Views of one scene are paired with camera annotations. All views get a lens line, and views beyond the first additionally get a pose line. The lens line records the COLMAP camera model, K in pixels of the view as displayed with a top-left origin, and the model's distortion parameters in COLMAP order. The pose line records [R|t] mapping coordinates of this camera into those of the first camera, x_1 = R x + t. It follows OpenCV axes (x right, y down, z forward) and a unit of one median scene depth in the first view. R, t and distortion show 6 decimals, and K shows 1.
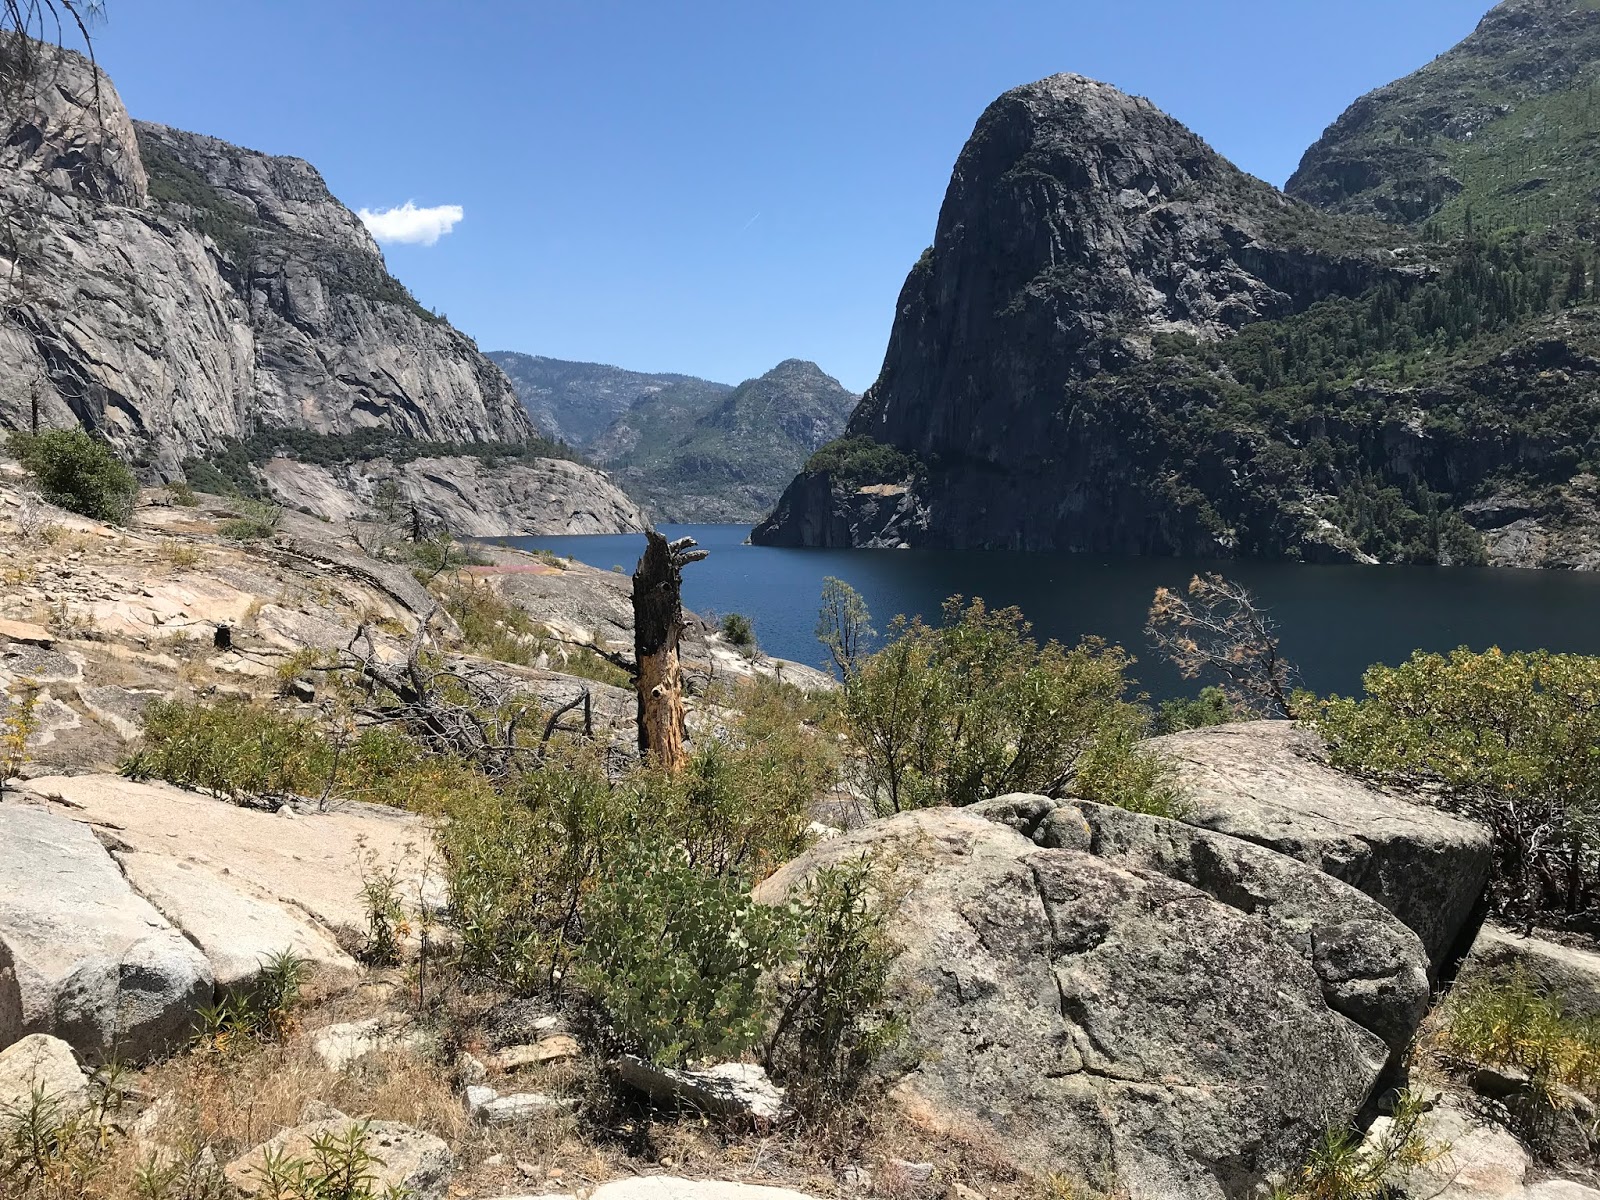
lens RADIAL K [[1291.8, 0, 800.0], [0, 1291.8, 600.0], [0, 0, 1]] dist [0.005422, -0.000499]
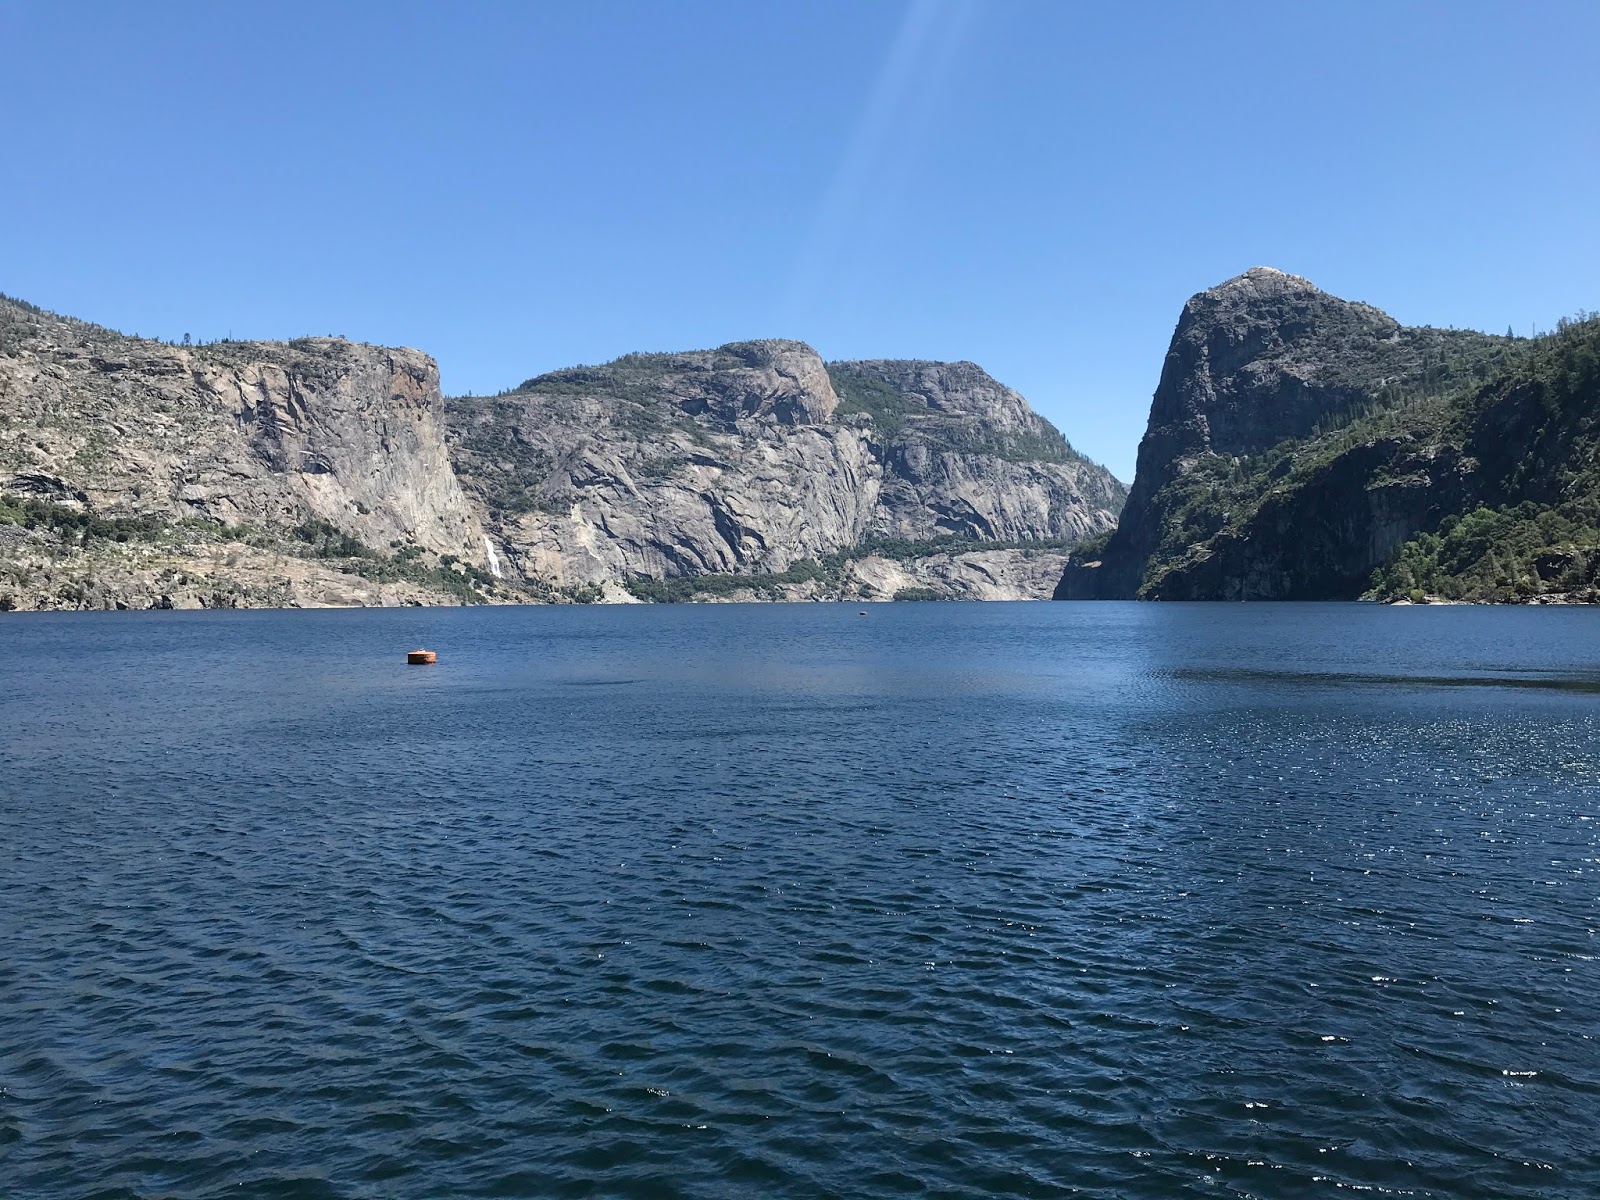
lens RADIAL K [[1259.9, 0, 799.5], [0, 1259.9, 575.3], [0, 0, 1]] dist [0.122276, -0.356665]
pose [[0.719992, -0.025397, -0.693517, 0.724763], [-0.034994, 0.996730, -0.072831, 0.044188], [0.693099, 0.076706, 0.716749, -0.293477]]
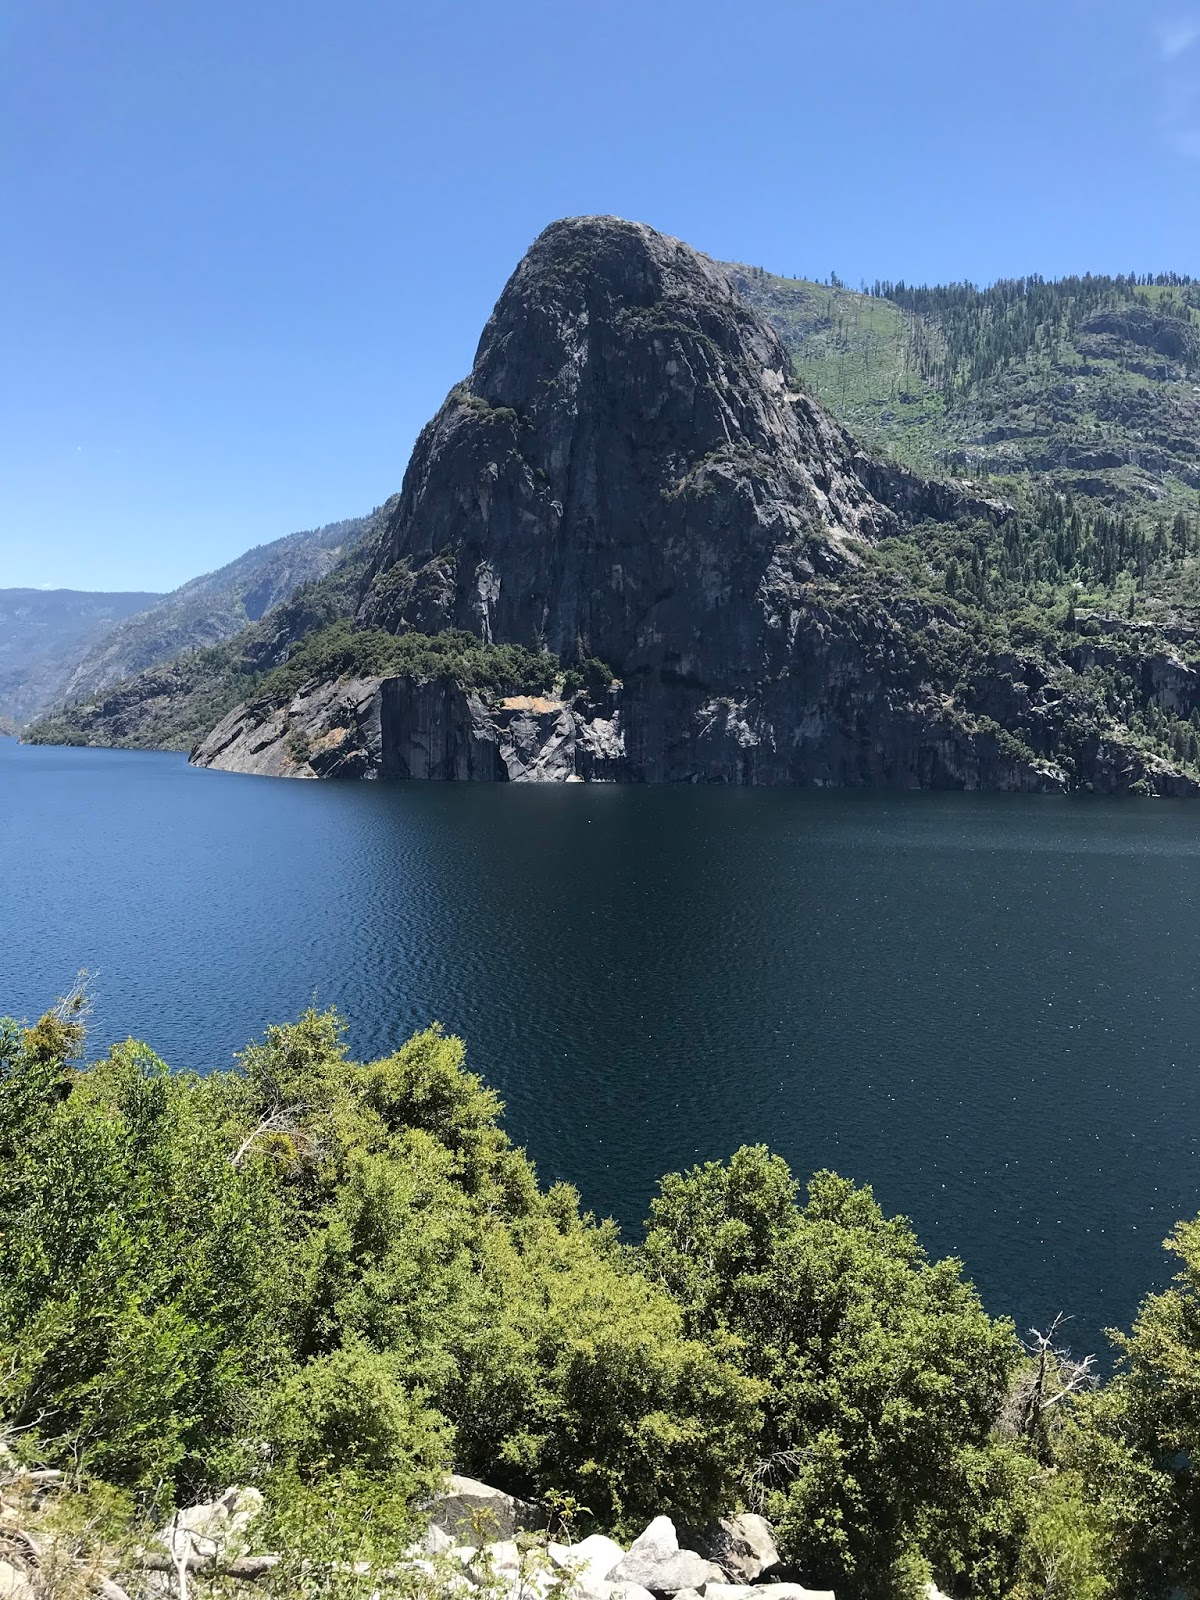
lens RADIAL K [[1291.8, 0, 600.0], [0, 1291.8, 800.0], [0, 0, 1]] dist [0.005422, -0.000499]
pose [[0.749763, -0.025852, 0.661201, -0.336329], [0.028341, 0.999574, 0.006945, -0.027575], [-0.661099, 0.013532, 0.750176, 0.335727]]
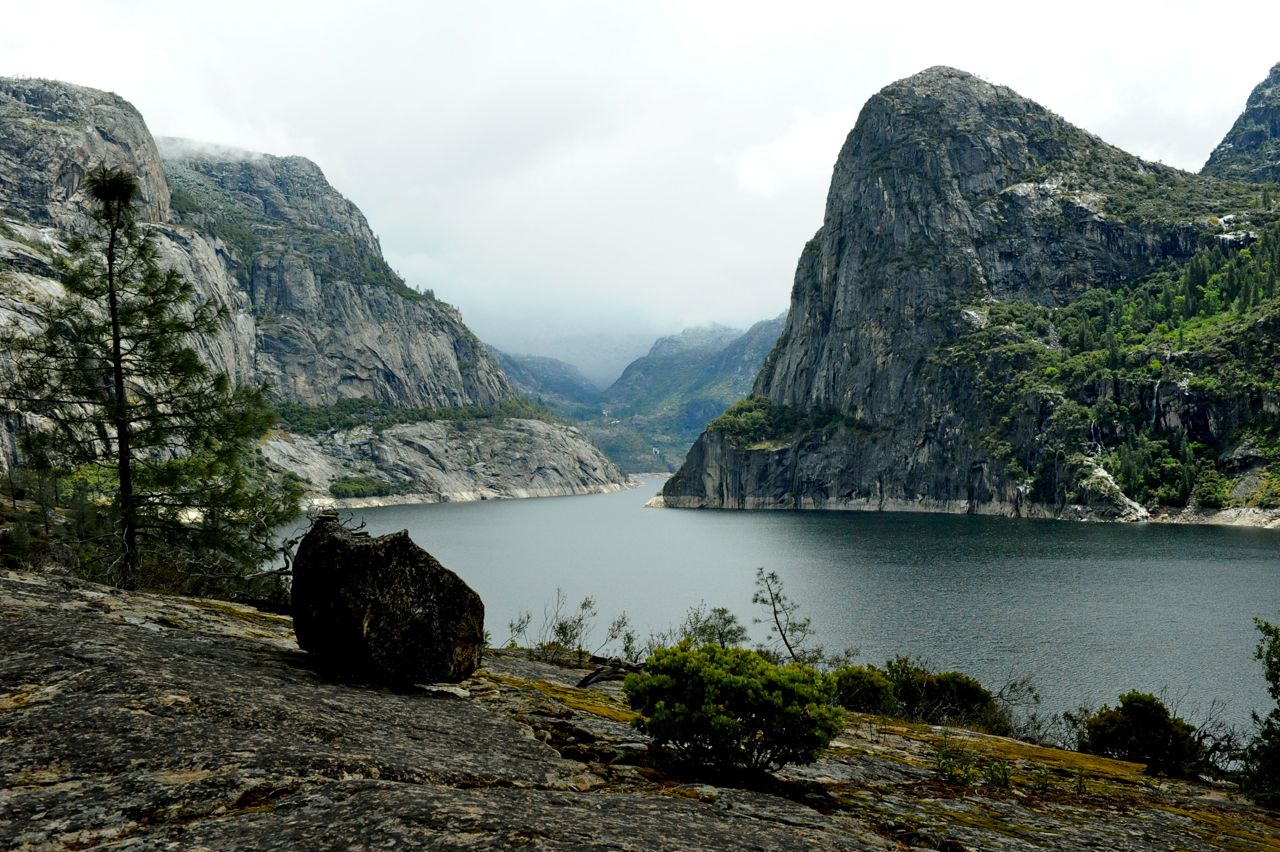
lens RADIAL K [[1402.3, 0, 640.0], [0, 1402.3, 426.0], [0, 0, 1]] dist [0.055716, -0.008882]
pose [[0.987291, -0.029001, -0.156252, 0.119154], [0.015210, 0.995938, -0.088746, 0.003321], [0.158191, 0.085242, 0.983722, -0.187158]]
